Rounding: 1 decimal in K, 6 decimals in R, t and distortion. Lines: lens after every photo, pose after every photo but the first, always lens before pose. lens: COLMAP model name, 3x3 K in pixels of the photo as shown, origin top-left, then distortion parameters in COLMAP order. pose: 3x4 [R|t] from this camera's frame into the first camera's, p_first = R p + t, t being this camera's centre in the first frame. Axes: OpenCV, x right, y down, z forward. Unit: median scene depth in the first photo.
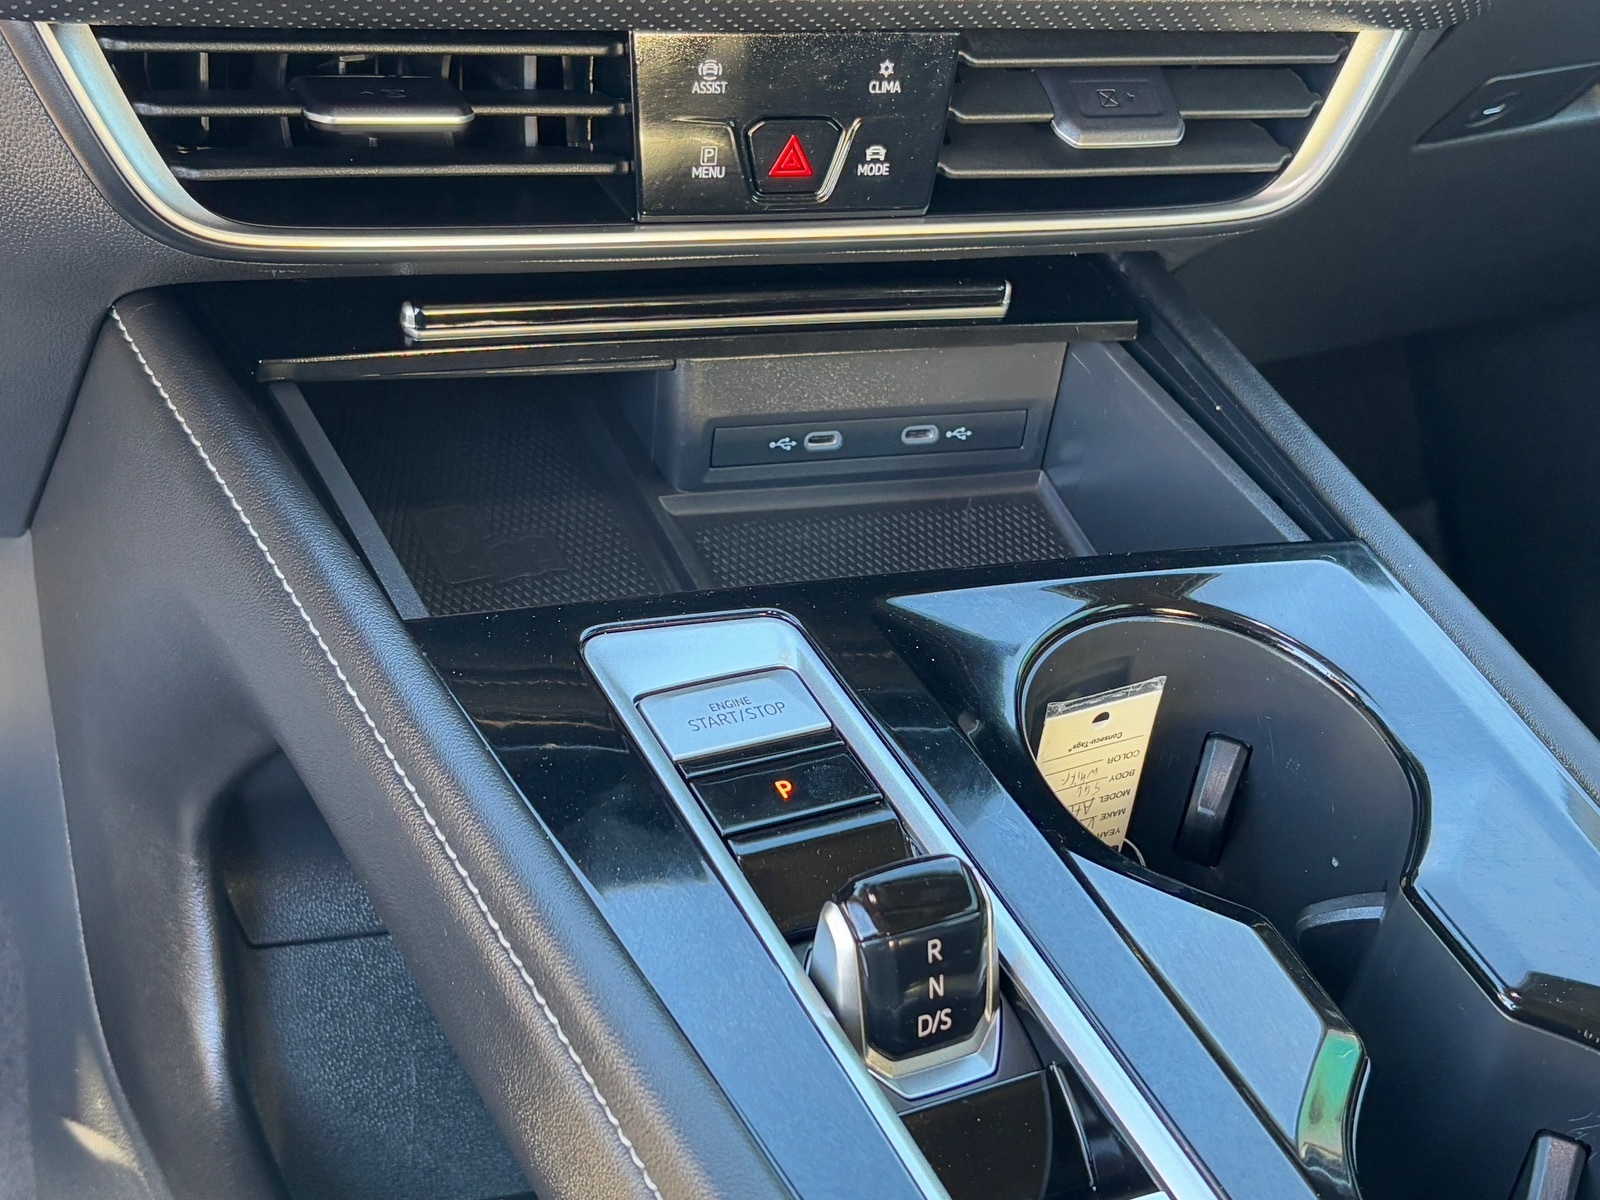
lens RADIAL K [[2417.4, 0, 786.5], [0, 2417.4, 587.1], [0, 0, 1]] dist [0.170596, 0.000000]
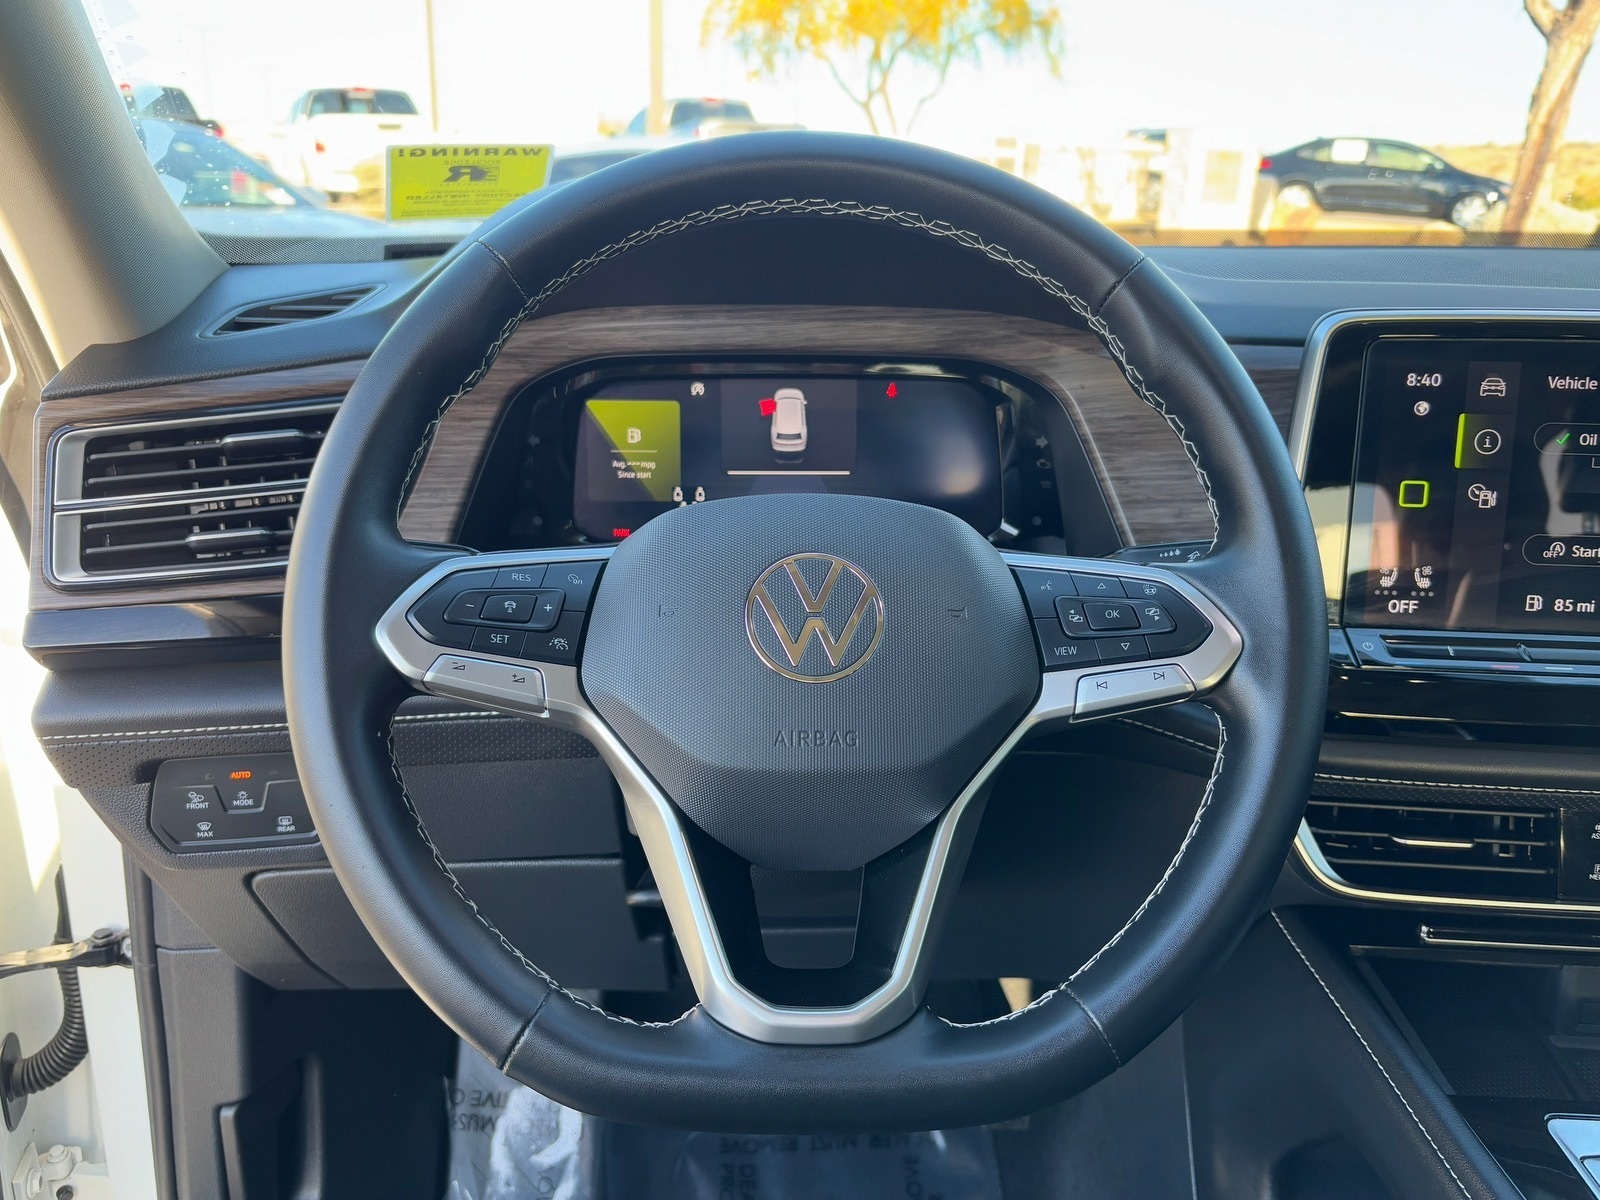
lens RADIAL K [[1241.5, 0, 787.4], [0, 1241.5, 614.9], [0, 0, 1]] dist [0.041423, -0.053280]
pose [[0.885891, 0.009456, -0.463796, -0.144254], [-0.139628, 0.958864, -0.247151, -0.030664], [0.442381, 0.283708, 0.850770, -0.217356]]
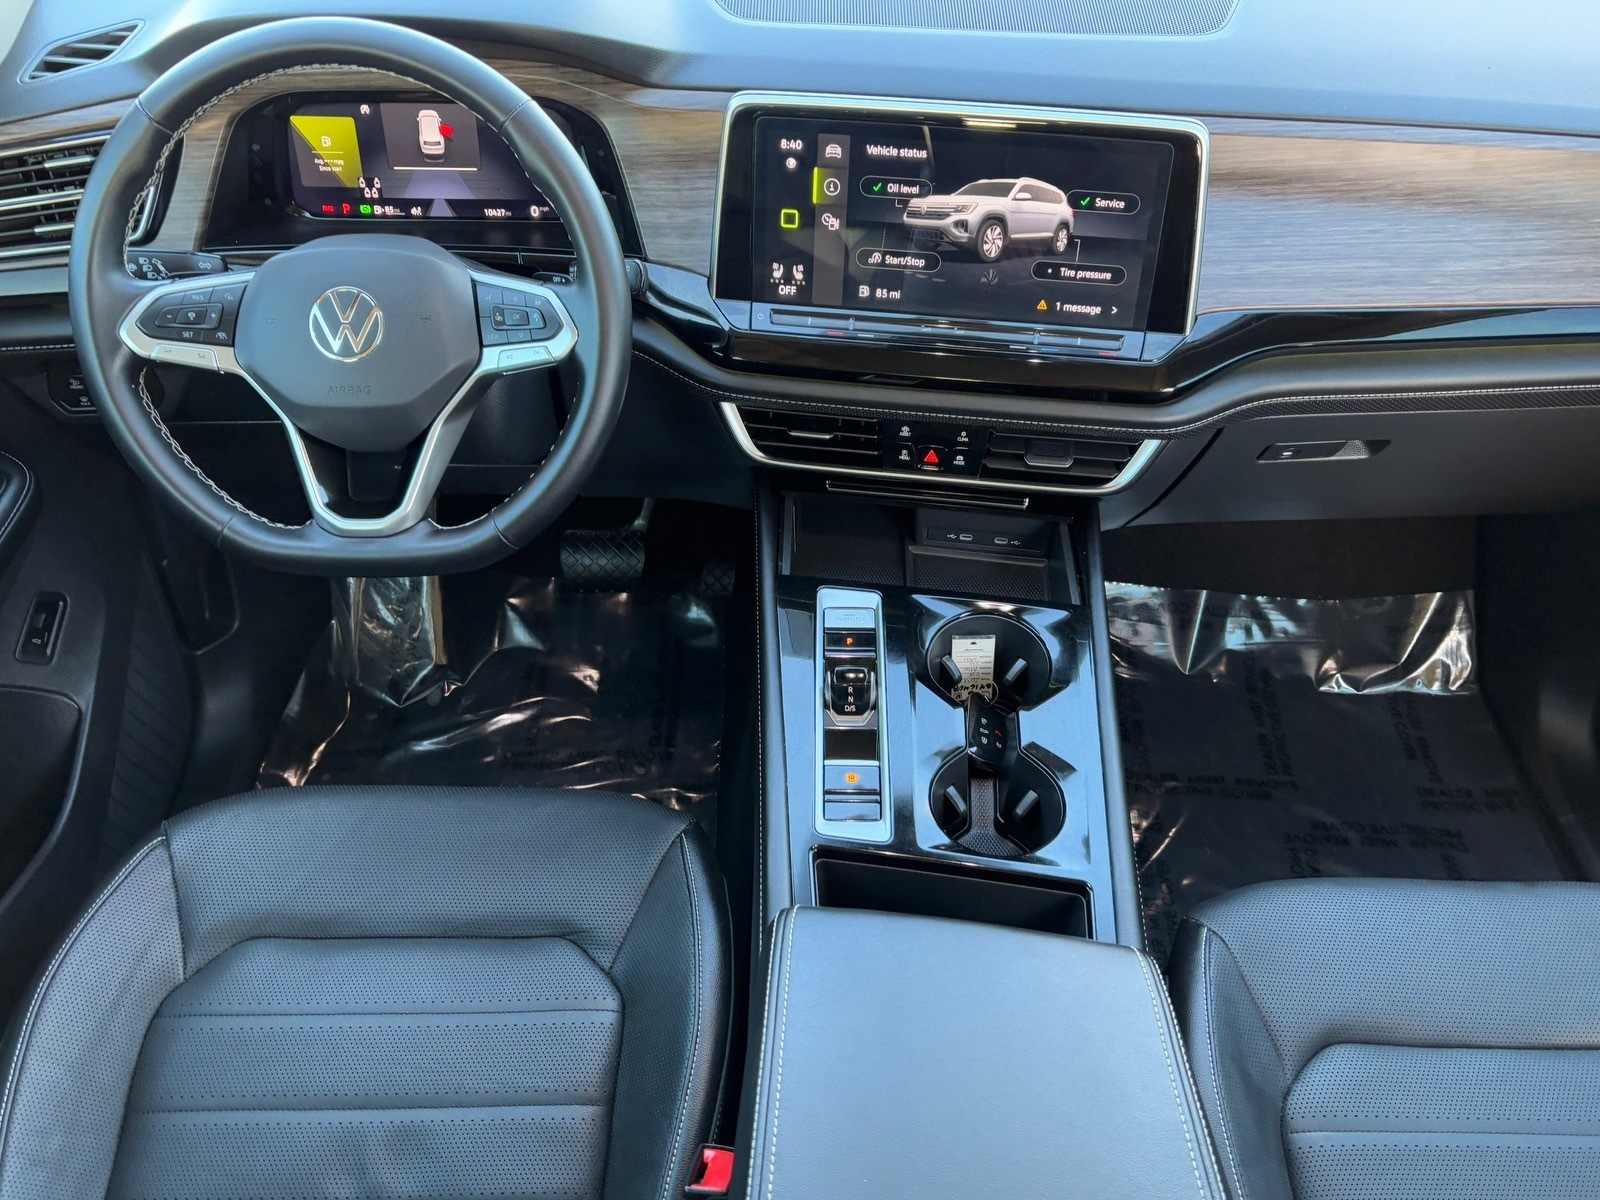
lens RADIAL K [[1379.0, 0, 806.5], [0, 1379.0, 619.5], [0, 0, 1]] dist [0.027300, -0.019913]
pose [[0.858740, 0.218348, -0.463561, 0.754017], [-0.168133, 0.974649, 0.147619, -0.204847], [0.484042, -0.048827, 0.873682, -0.701997]]
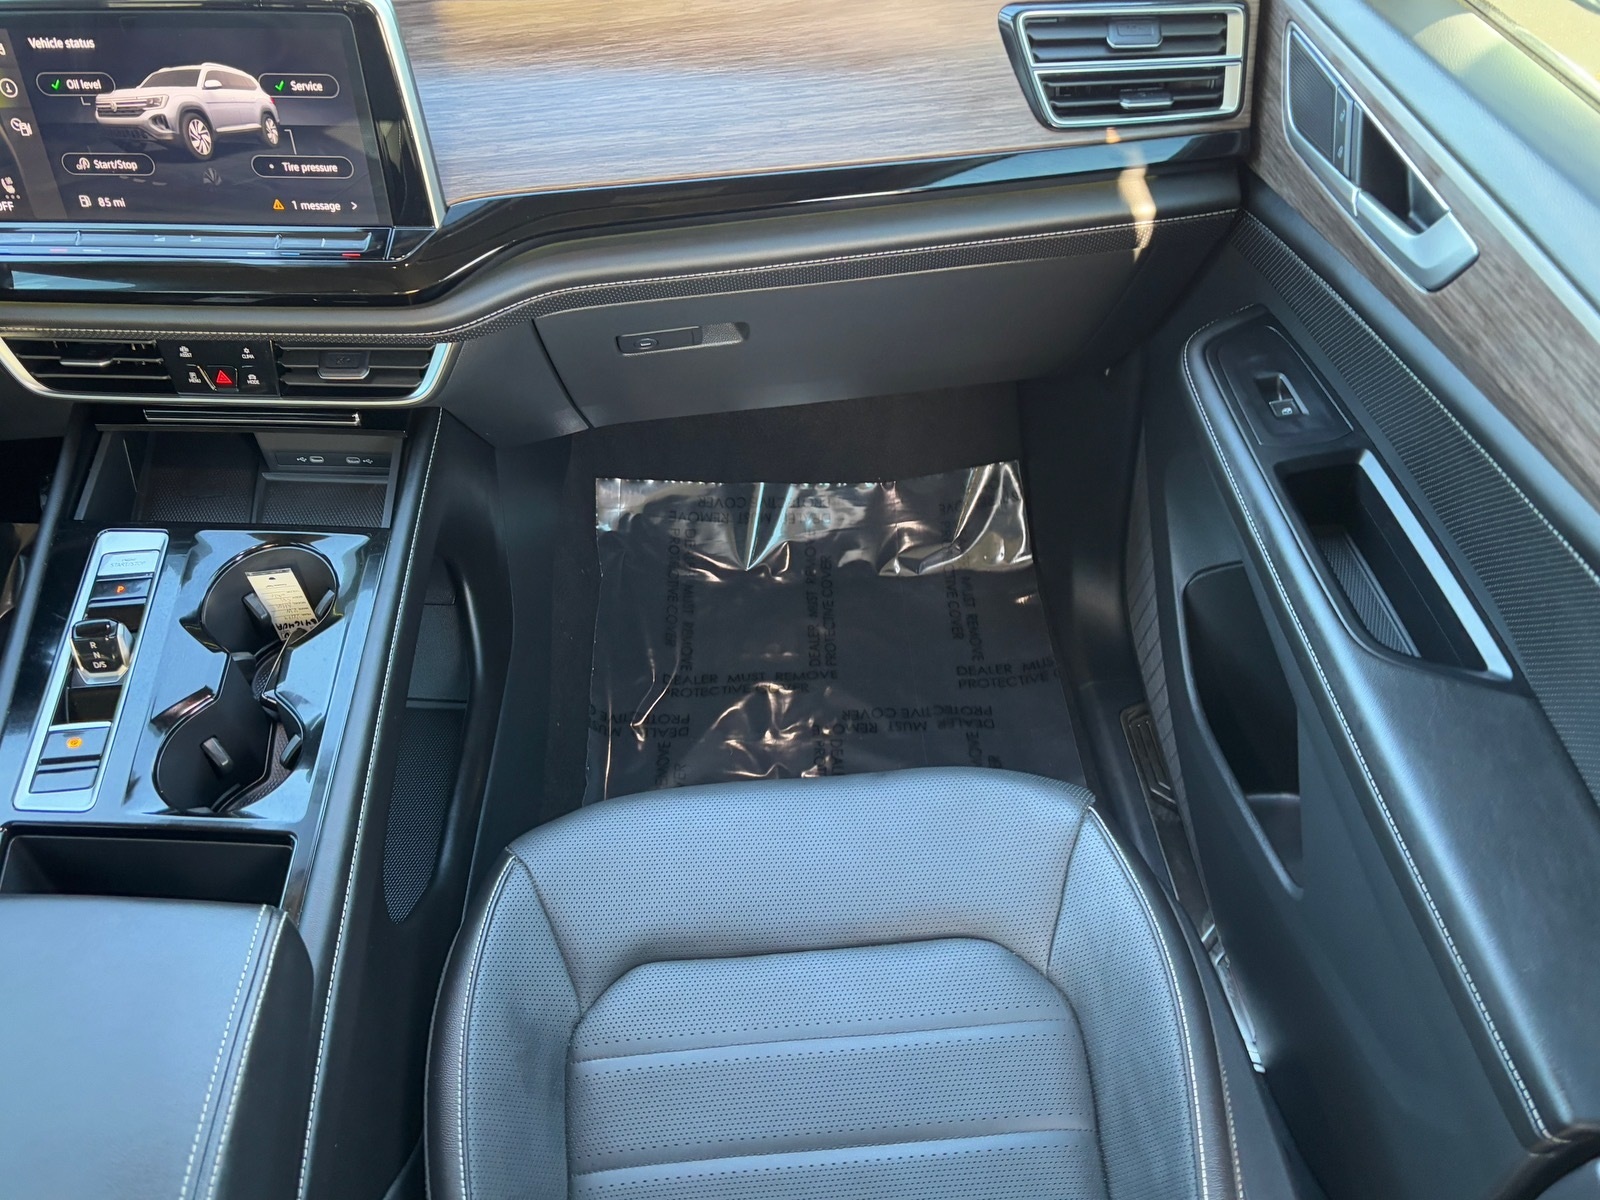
lens RADIAL K [[1379.0, 0, 832.6], [0, 1379.0, 613.5], [0, 0, 1]] dist [0.027300, -0.019913]
pose [[0.896540, 0.176820, -0.406142, 1.407182], [-0.093691, 0.971826, 0.216280, -0.329804], [0.432941, -0.155852, 0.887847, -0.235004]]
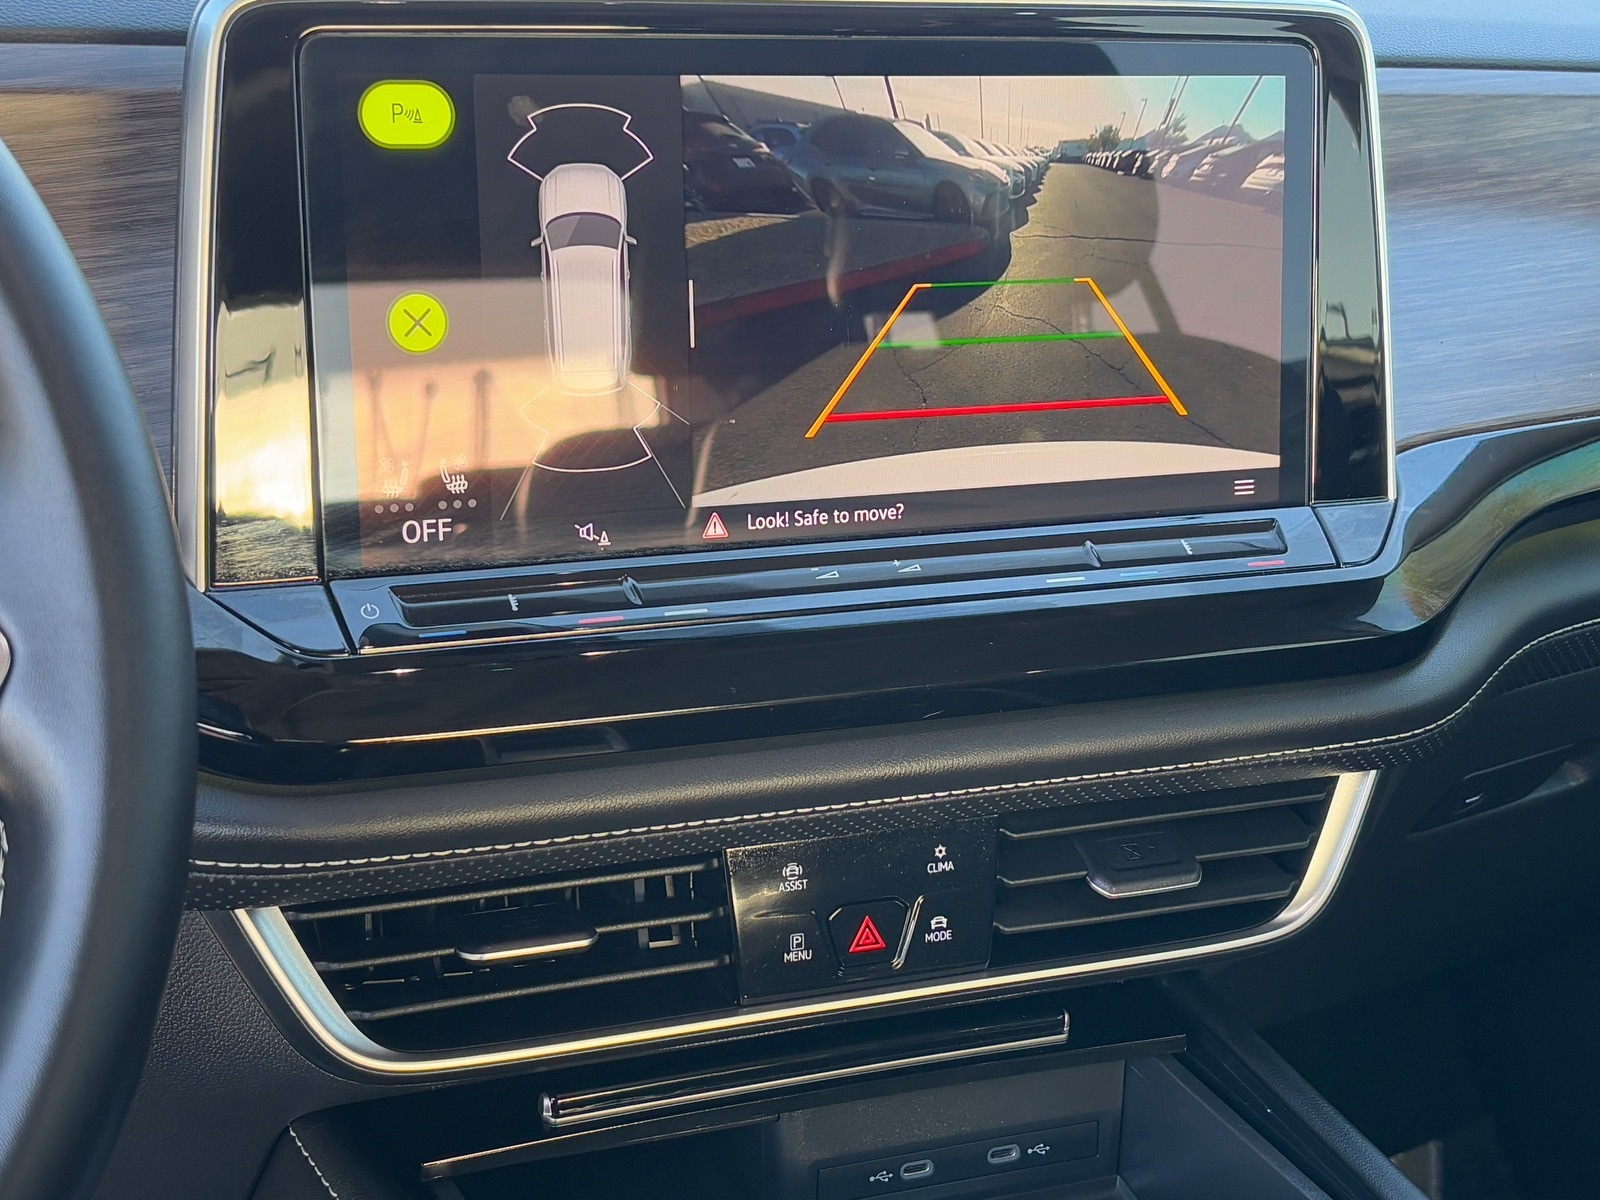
lens RADIAL K [[2417.4, 0, 789.2], [0, 2417.4, 587.6], [0, 0, 1]] dist [0.170596, 0.000000]
pose [[0.995402, -0.095621, -0.005590, -0.012658], [0.091401, 0.965691, -0.243077, -0.058000], [0.028642, 0.241448, 0.969991, -0.163713]]
